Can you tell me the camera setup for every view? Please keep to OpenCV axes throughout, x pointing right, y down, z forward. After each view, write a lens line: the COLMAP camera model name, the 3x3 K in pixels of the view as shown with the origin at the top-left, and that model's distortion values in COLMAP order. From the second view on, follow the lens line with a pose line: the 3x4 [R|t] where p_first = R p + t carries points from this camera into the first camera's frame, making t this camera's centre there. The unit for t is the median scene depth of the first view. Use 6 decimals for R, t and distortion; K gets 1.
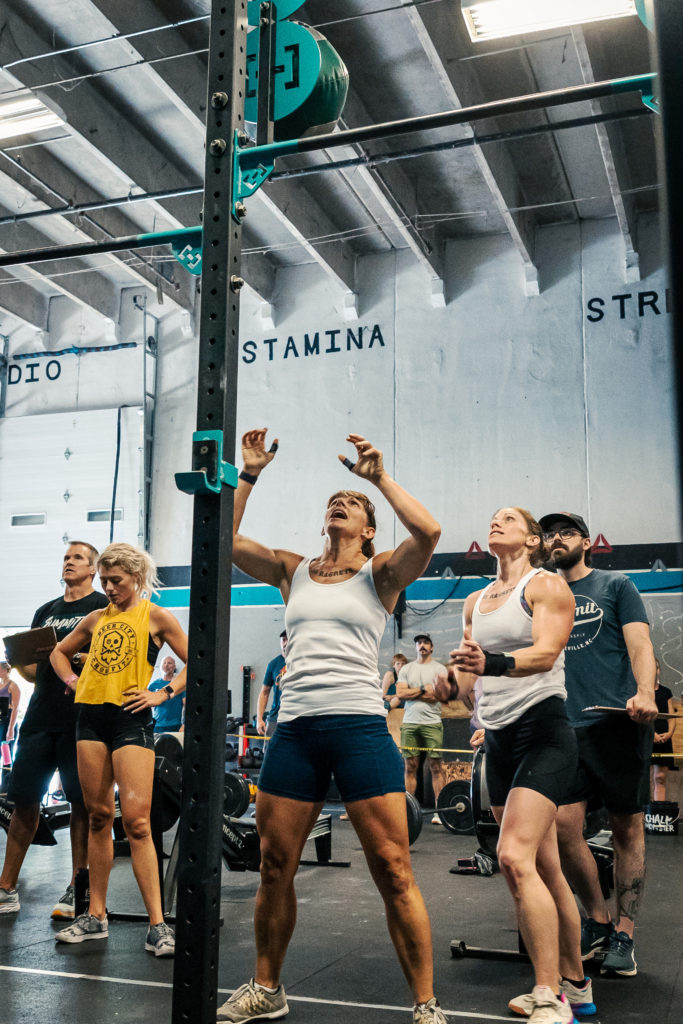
lens RADIAL K [[1096.5, 0, 348.1], [0, 1096.5, 510.2], [0, 0, 1]] dist [0.082282, -0.001119]
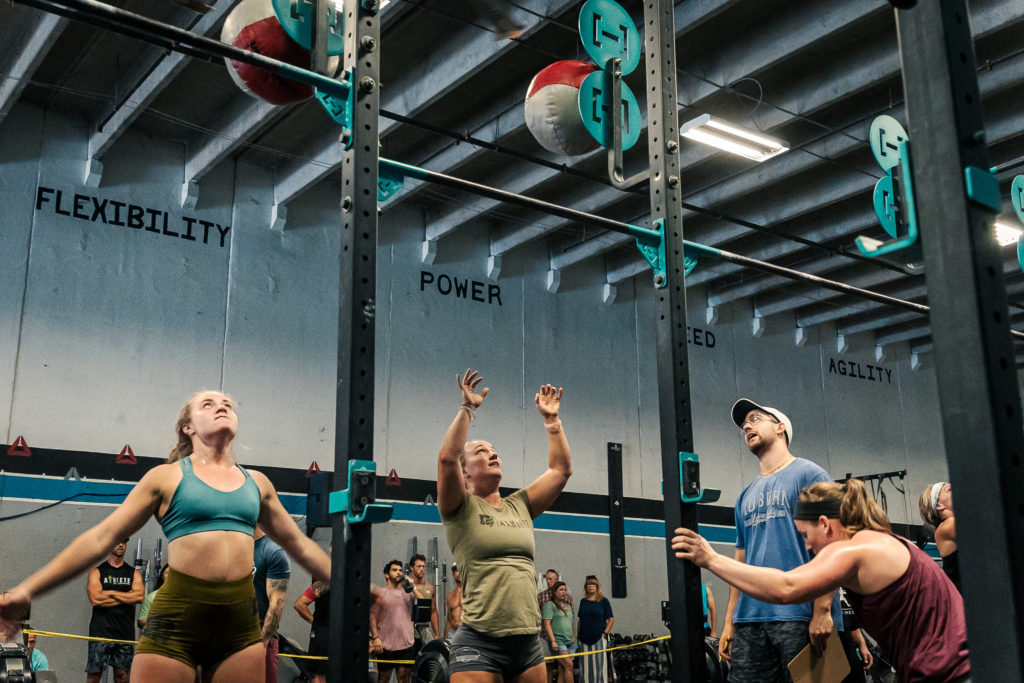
lens RADIAL K [[1095.3, 0, 512.0], [0, 1095.3, 341.5], [0, 0, 1]] dist [0.056416, -0.011049]
pose [[0.552646, 0.203995, 0.808065, -0.566029], [-0.148085, 0.978188, -0.145666, 0.035206], [-0.820154, -0.039161, 0.570800, 0.208333]]
